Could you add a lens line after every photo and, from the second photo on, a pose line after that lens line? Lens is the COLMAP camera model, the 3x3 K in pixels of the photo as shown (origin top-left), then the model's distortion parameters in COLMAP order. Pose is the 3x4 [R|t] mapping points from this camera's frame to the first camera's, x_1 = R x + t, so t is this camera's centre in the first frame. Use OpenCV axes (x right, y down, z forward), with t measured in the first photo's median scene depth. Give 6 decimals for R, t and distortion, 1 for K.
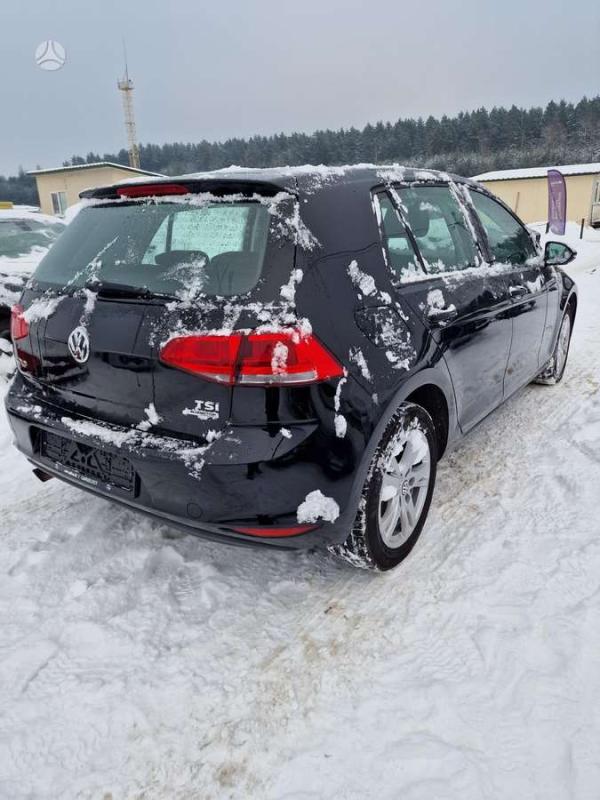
lens RADIAL K [[604.0, 0, 302.2], [0, 604.0, 402.3], [0, 0, 1]] dist [0.066105, -0.065936]
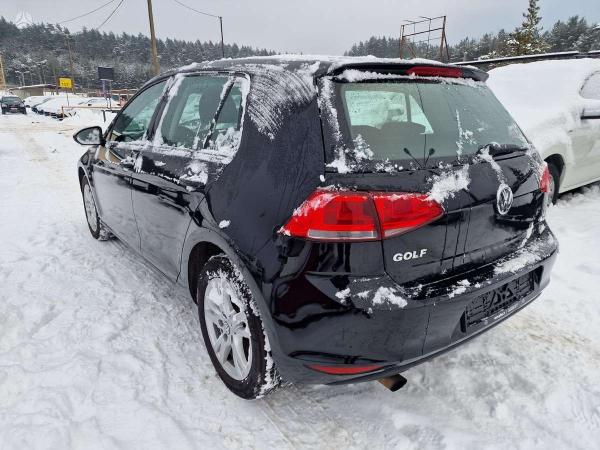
lens RADIAL K [[453.0, 0, 279.1], [0, 453.0, 225.9], [0, 0, 1]] dist [0.066105, -0.065936]
pose [[0.200115, -0.221927, 0.954307, -1.230045], [0.271241, 0.948489, 0.163695, -0.290547], [-0.941479, 0.226090, 0.250002, 1.127259]]
